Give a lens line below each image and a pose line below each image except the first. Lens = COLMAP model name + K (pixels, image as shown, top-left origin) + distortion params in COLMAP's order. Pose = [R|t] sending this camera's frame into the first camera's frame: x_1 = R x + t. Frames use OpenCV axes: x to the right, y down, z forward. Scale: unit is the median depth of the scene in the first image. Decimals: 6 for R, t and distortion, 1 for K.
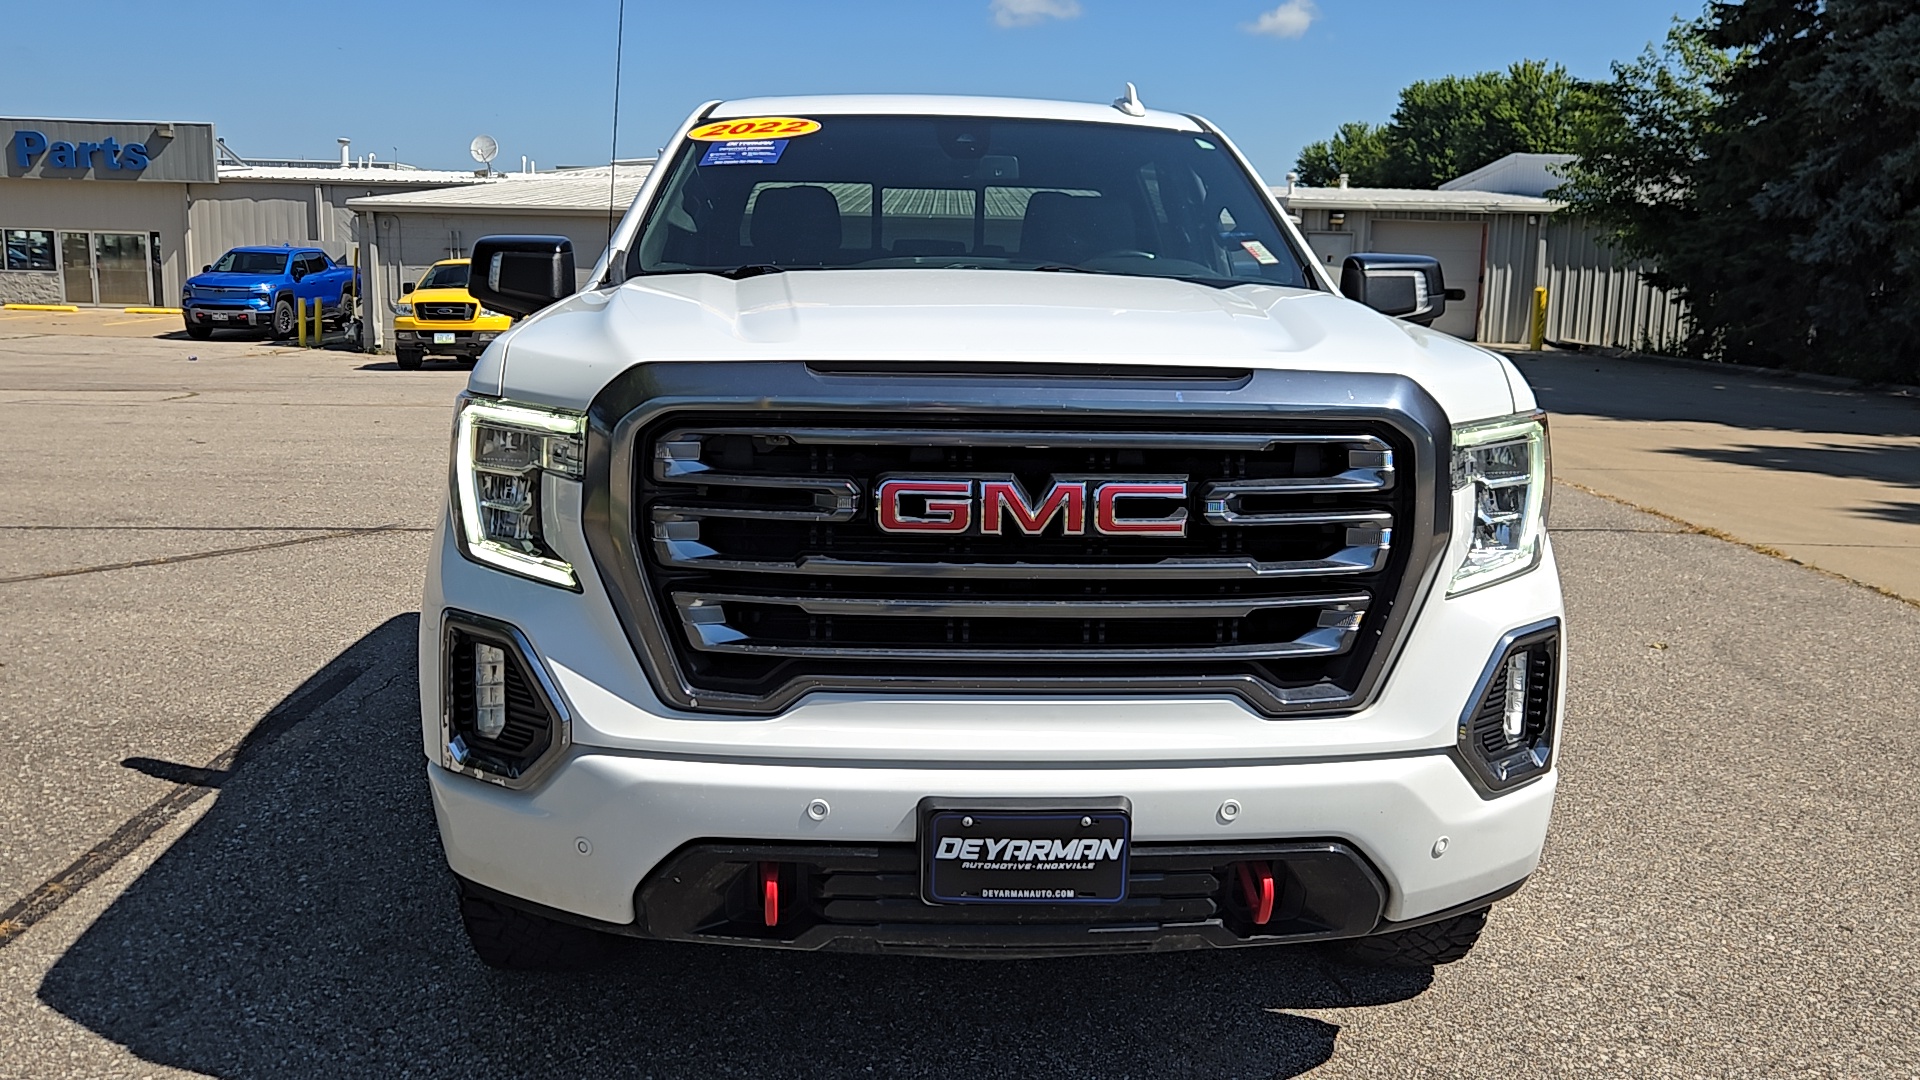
lens RADIAL K [[1621.8, 0, 956.6], [0, 1621.8, 536.7], [0, 0, 1]] dist [0.004549, -0.011299]
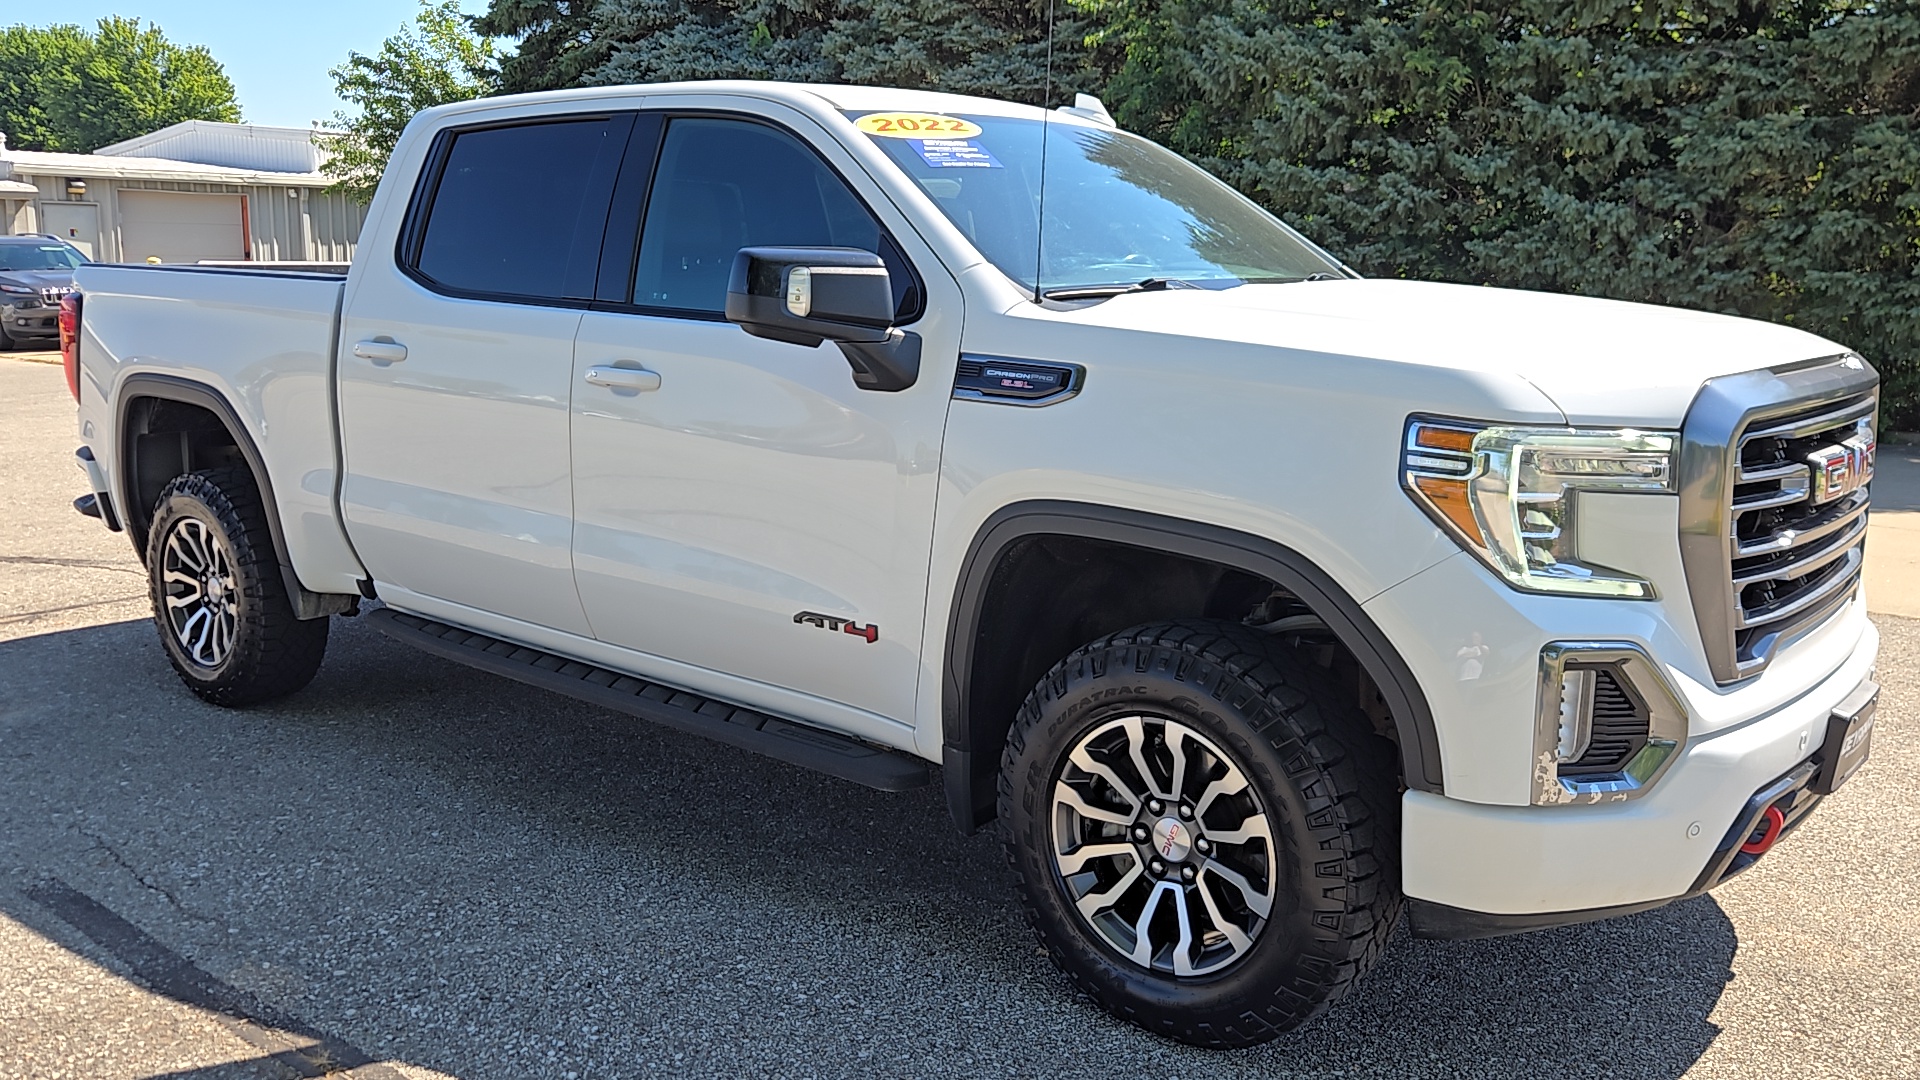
lens RADIAL K [[1621.8, 0, 954.9], [0, 1621.8, 540.7], [0, 0, 1]] dist [0.004549, -0.011299]
pose [[0.664683, -0.137843, 0.734299, -0.122349], [0.122292, 0.989650, 0.075080, -0.013041], [-0.737049, 0.039895, 0.674661, 0.057646]]
